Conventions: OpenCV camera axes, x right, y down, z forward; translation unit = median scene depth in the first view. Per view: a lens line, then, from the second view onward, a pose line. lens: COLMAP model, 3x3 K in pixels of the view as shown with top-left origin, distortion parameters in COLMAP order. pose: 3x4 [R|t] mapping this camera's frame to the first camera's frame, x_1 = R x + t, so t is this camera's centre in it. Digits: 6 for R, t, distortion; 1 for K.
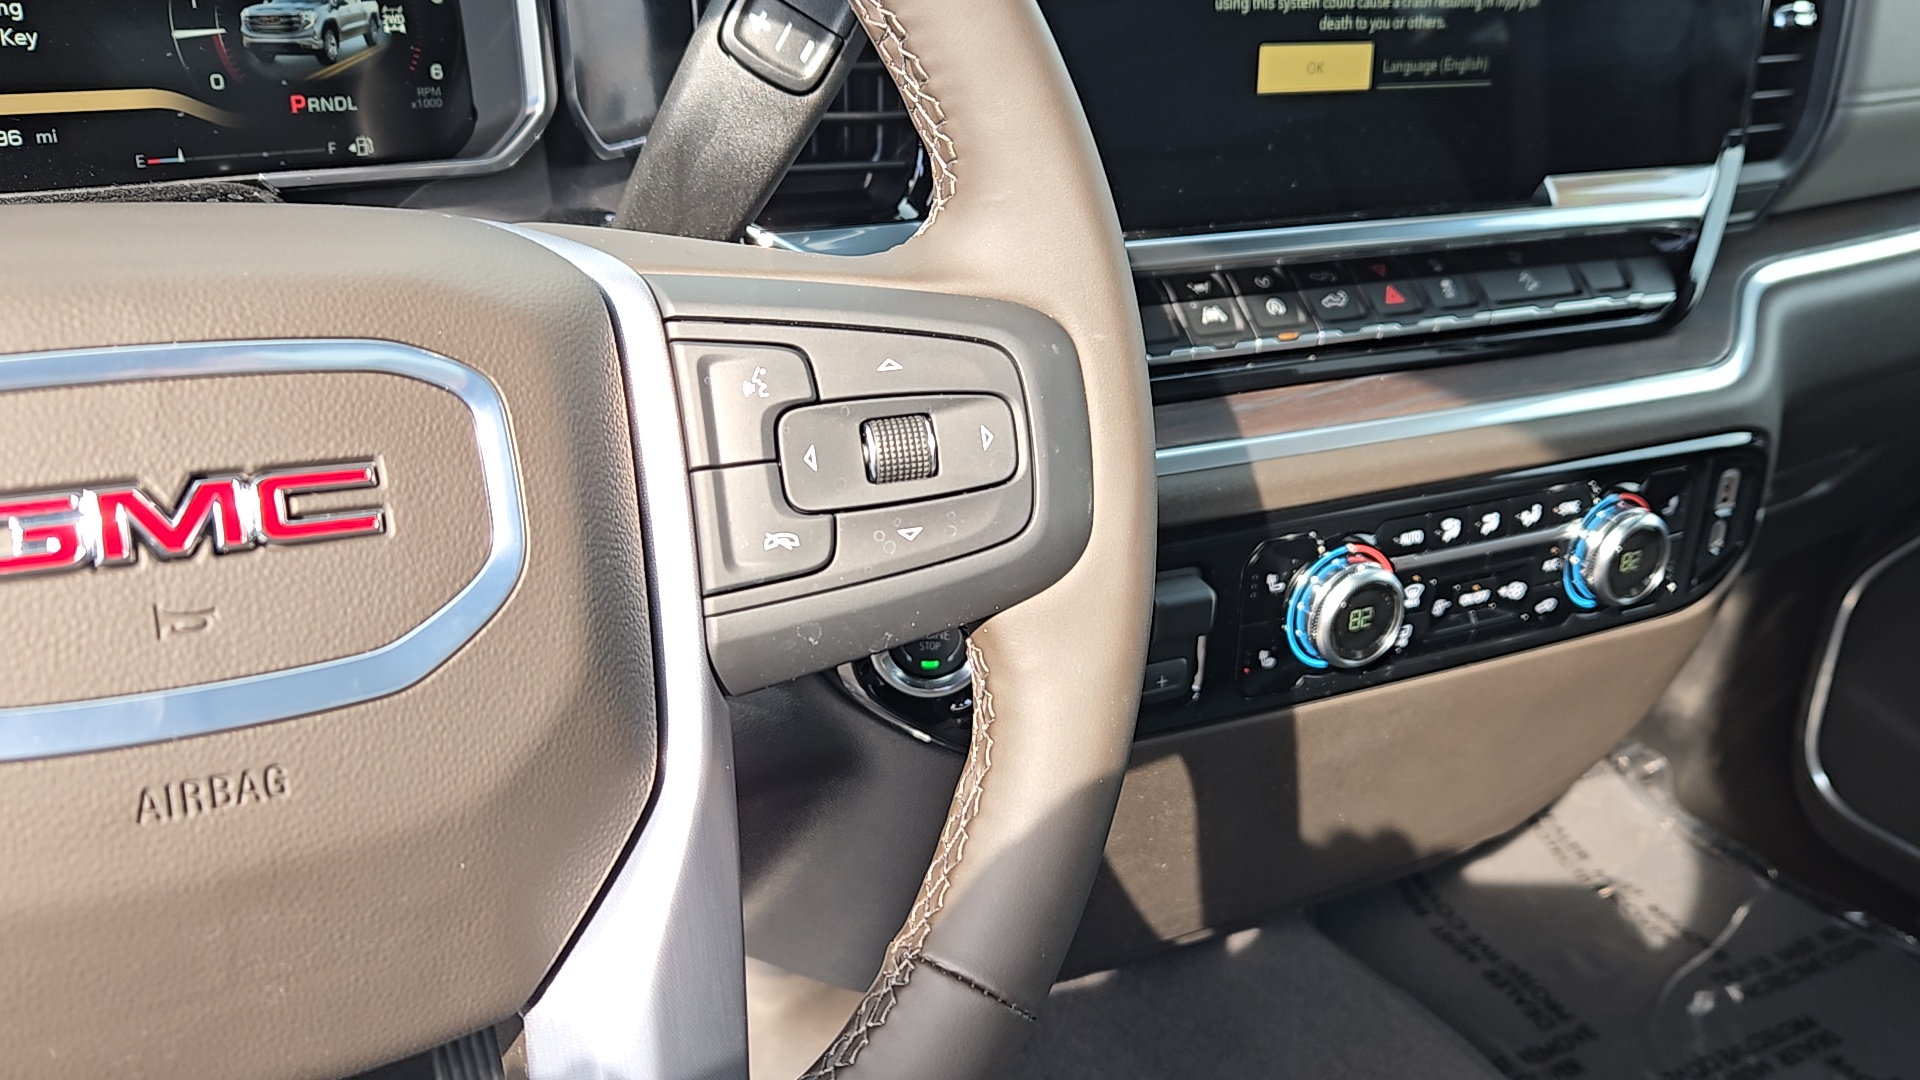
lens RADIAL K [[1581.7, 0, 927.6], [0, 1581.7, 516.3], [0, 0, 1]] dist [0.005868, 0.006047]
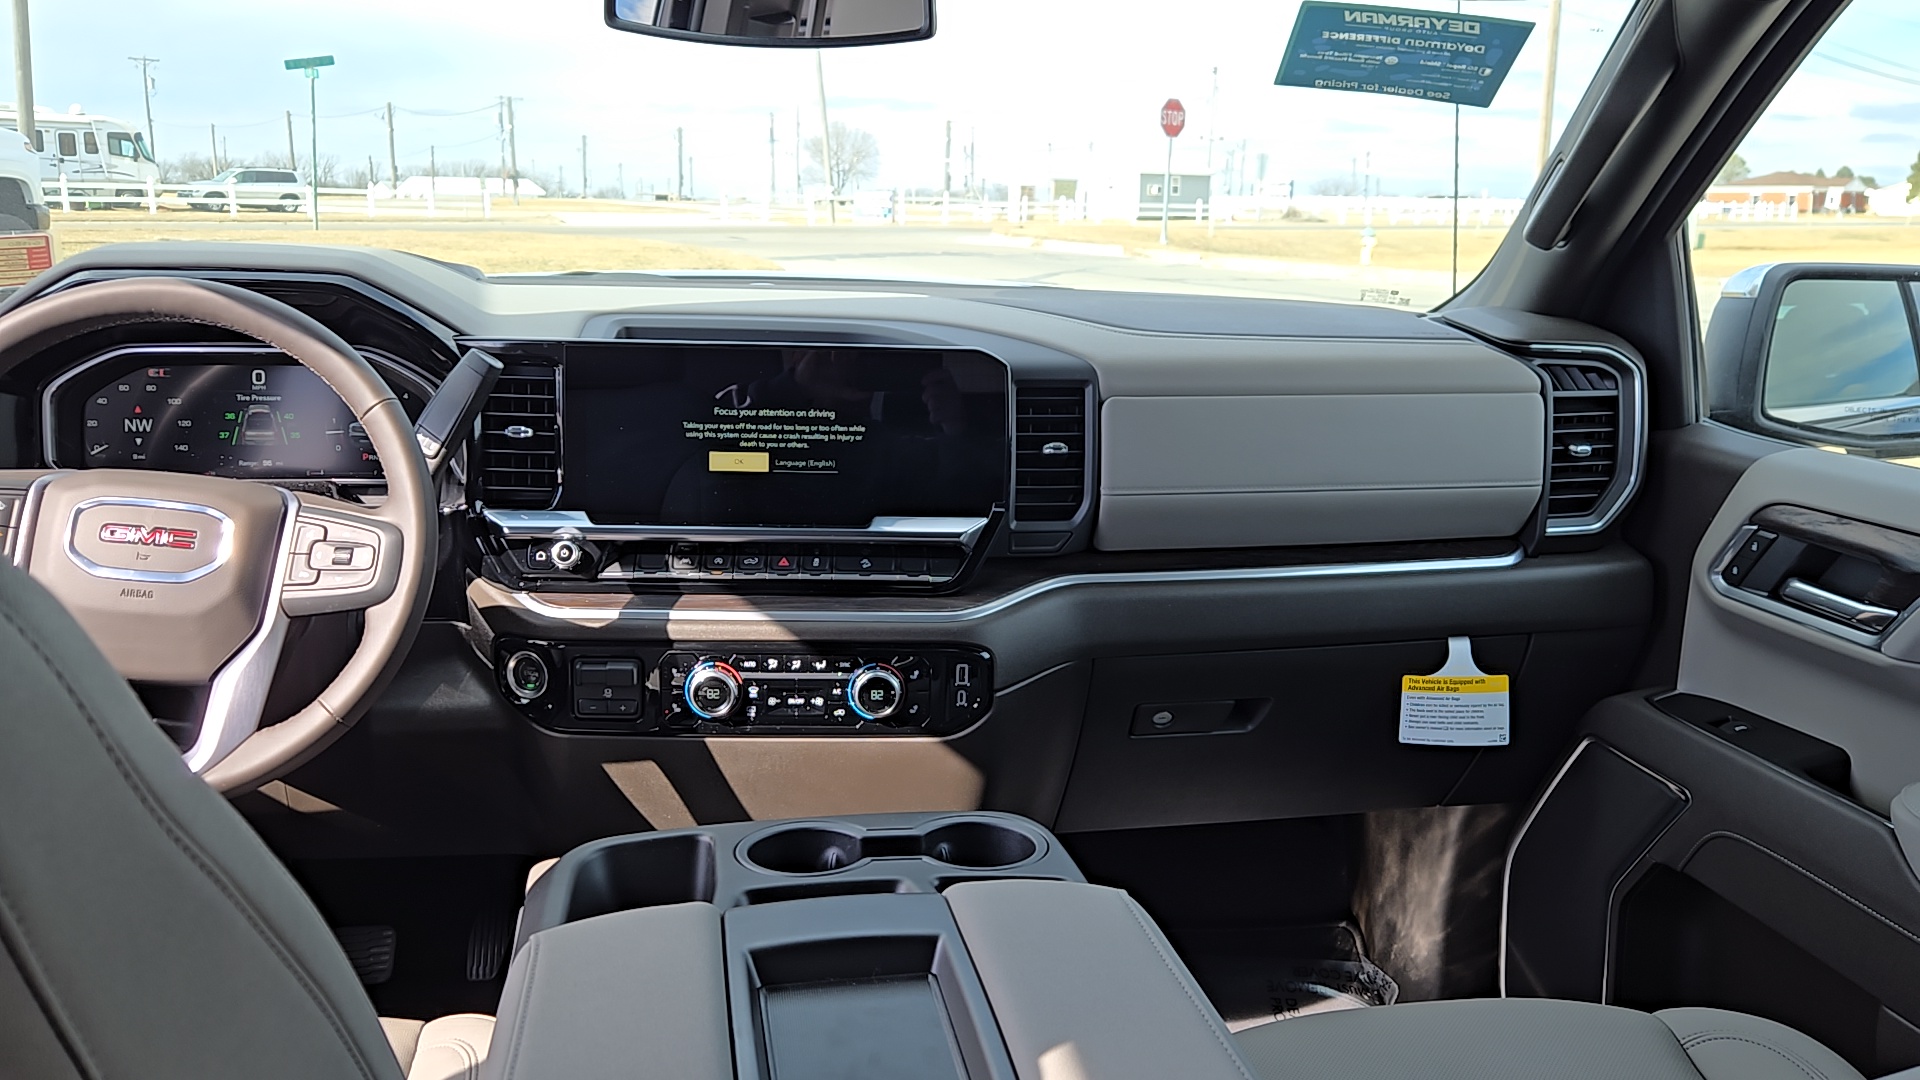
lens RADIAL K [[1581.7, 0, 992.0], [0, 1581.7, 522.8], [0, 0, 1]] dist [0.005868, 0.006047]
pose [[0.927403, 0.060903, -0.369071, 1.632638], [-0.143129, 0.969348, -0.199697, 0.247235], [0.345596, 0.238025, 0.907693, -1.099258]]
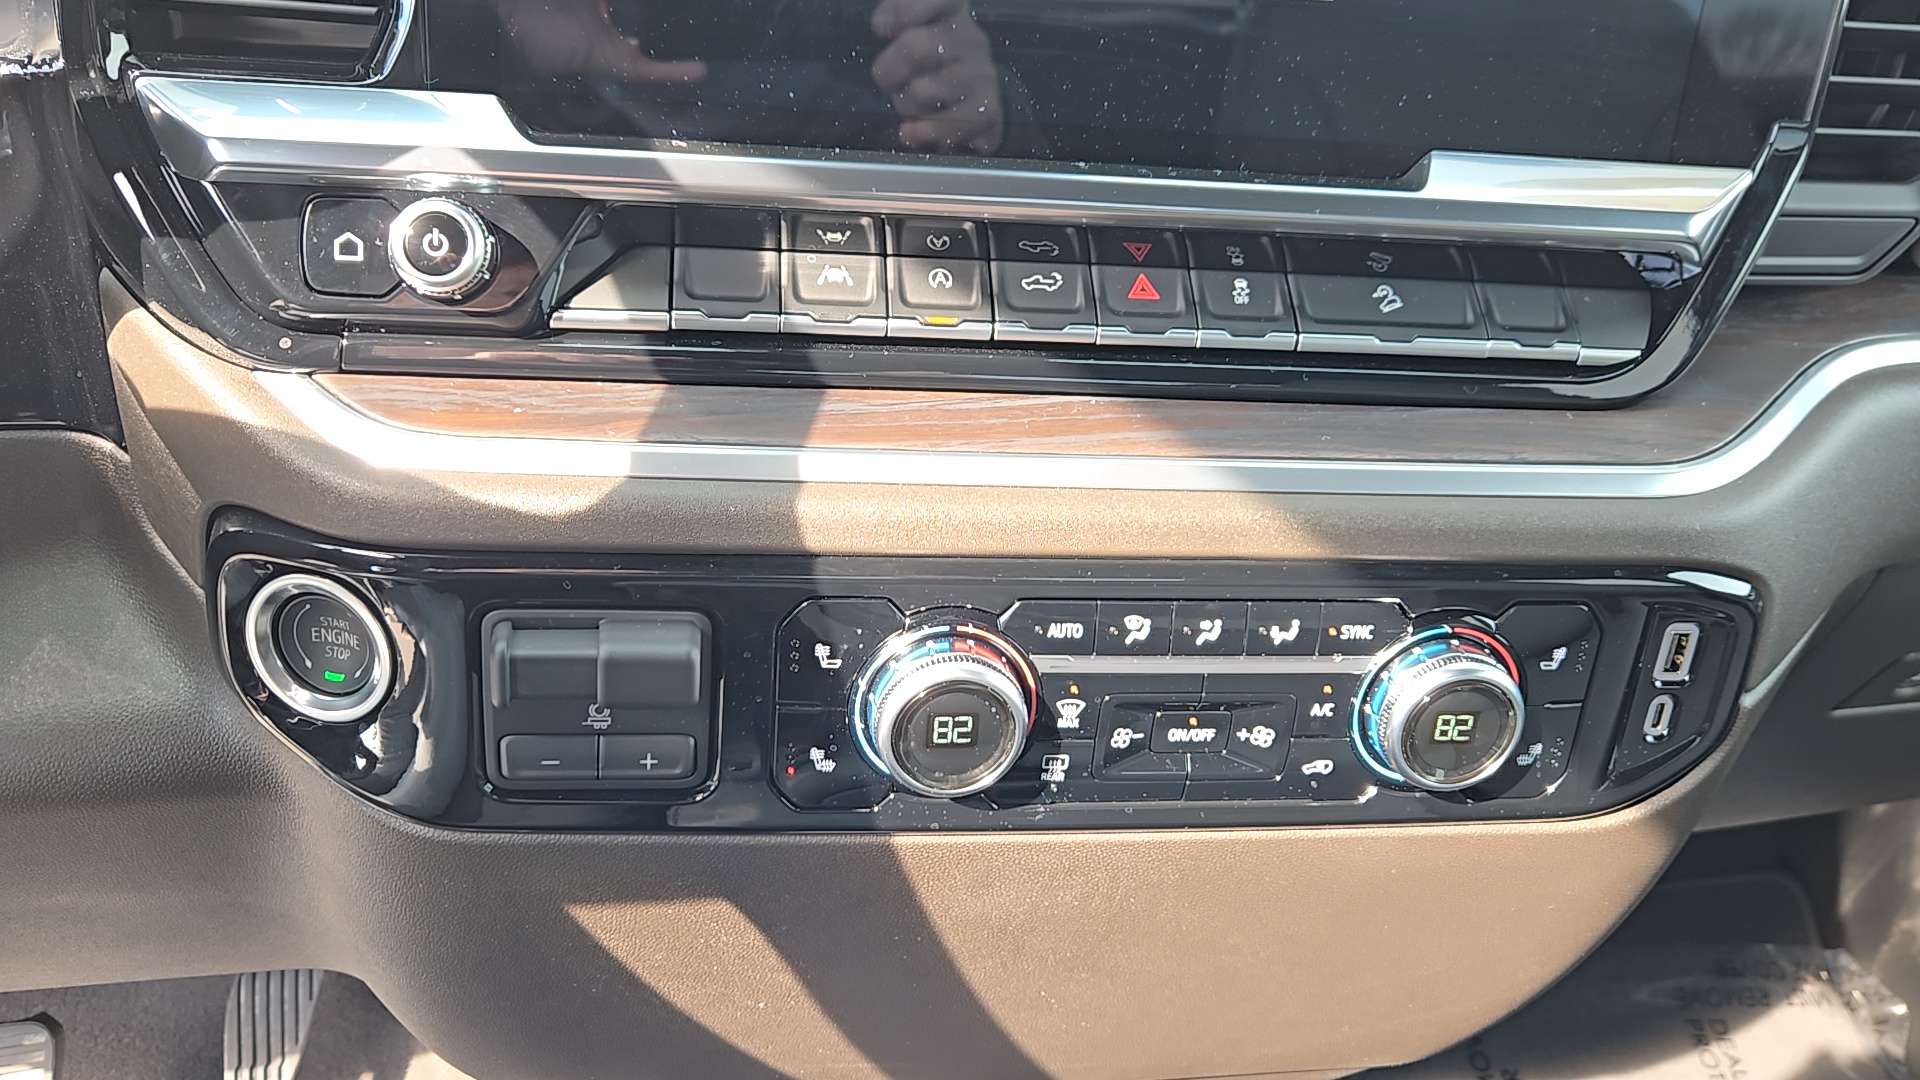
lens RADIAL K [[1581.7, 0, 953.8], [0, 1581.7, 524.2], [0, 0, 1]] dist [0.005868, 0.006047]
pose [[0.953361, 0.162184, -0.254556, 0.483874], [-0.162476, 0.986509, 0.020025, -0.043384], [0.254370, 0.022268, 0.966851, 0.356856]]
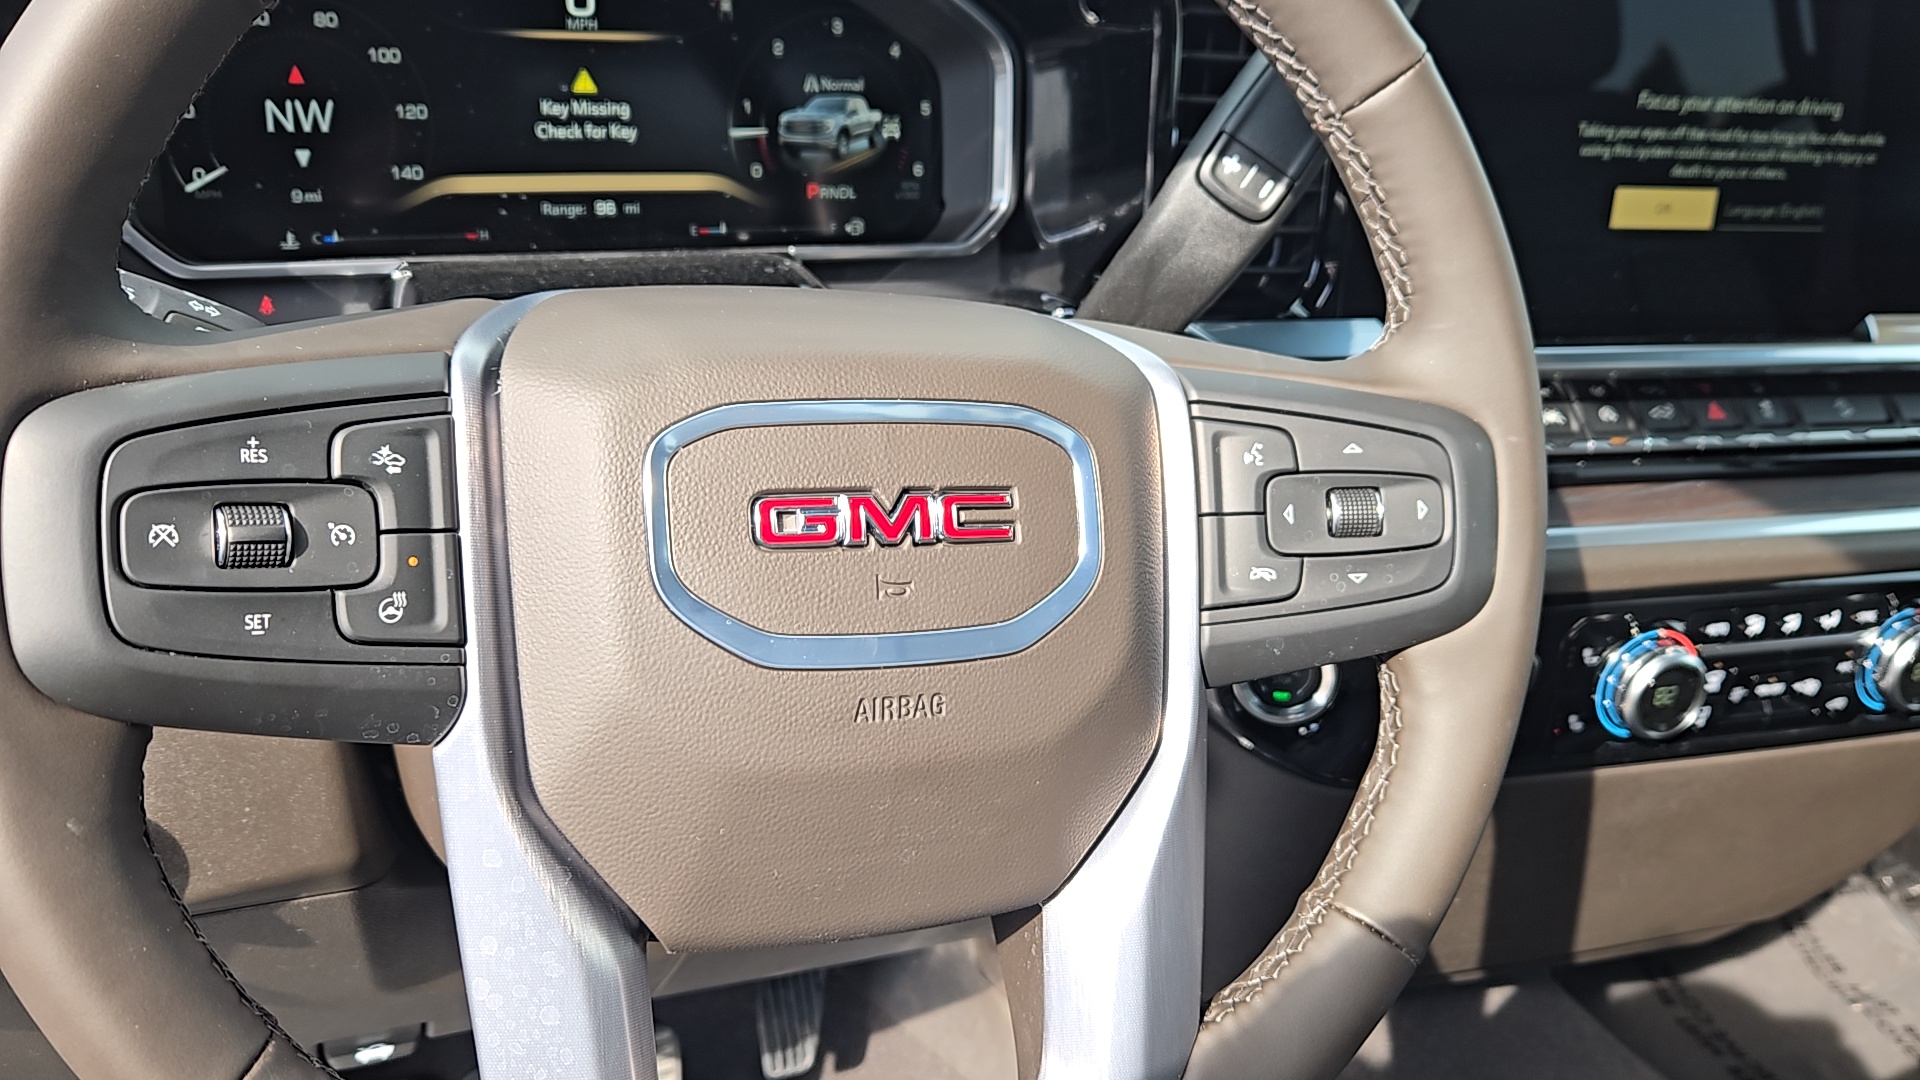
lens RADIAL K [[1581.7, 0, 952.0], [0, 1581.7, 520.4], [0, 0, 1]] dist [0.005868, 0.006047]
pose [[0.988209, 0.089016, -0.124573, -0.109261], [-0.092567, 0.995441, -0.023003, 0.014807], [0.121957, 0.034263, 0.991944, -0.204100]]
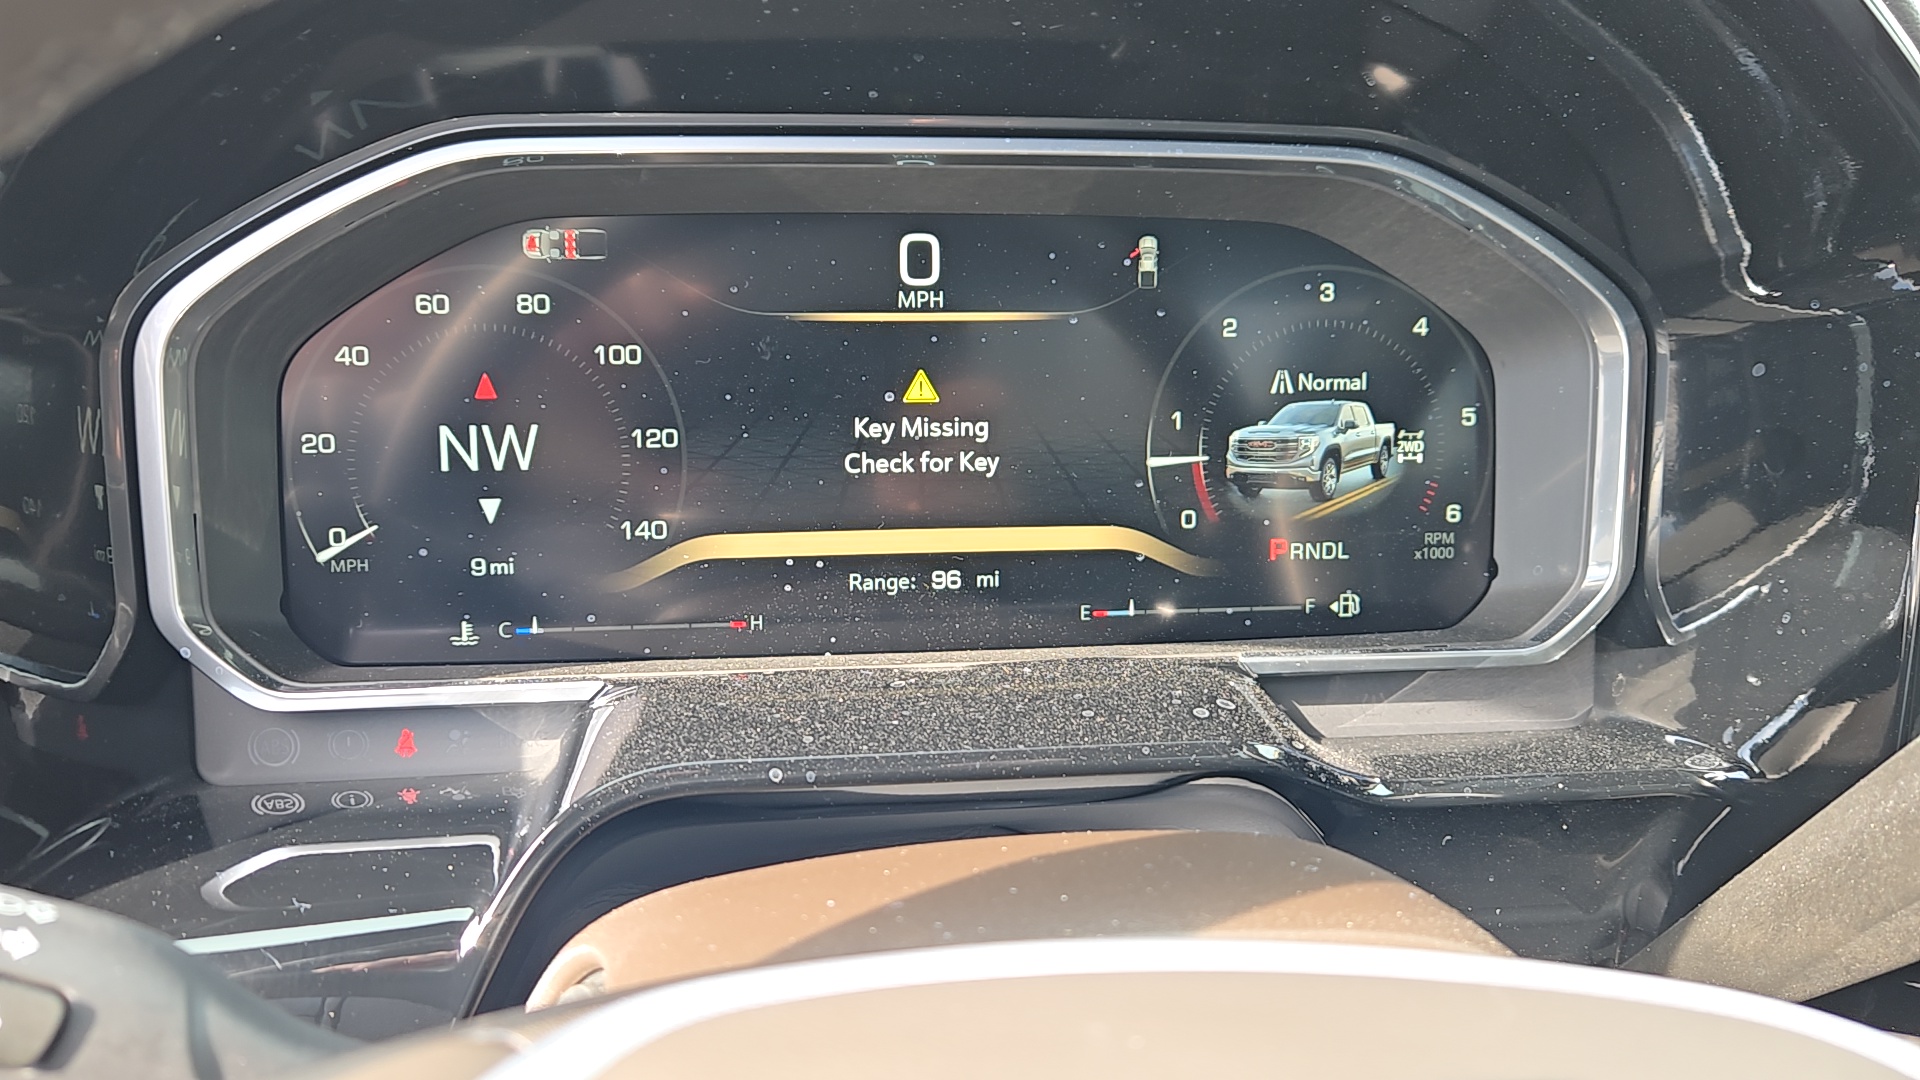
lens RADIAL K [[1581.7, 0, 999.6], [0, 1581.7, 511.1], [0, 0, 1]] dist [0.005868, 0.006047]
pose [[0.923366, 0.084167, -0.374581, -0.231083], [-0.144792, 0.979970, -0.136725, -0.150586], [0.355570, 0.180484, 0.917058, 0.239513]]
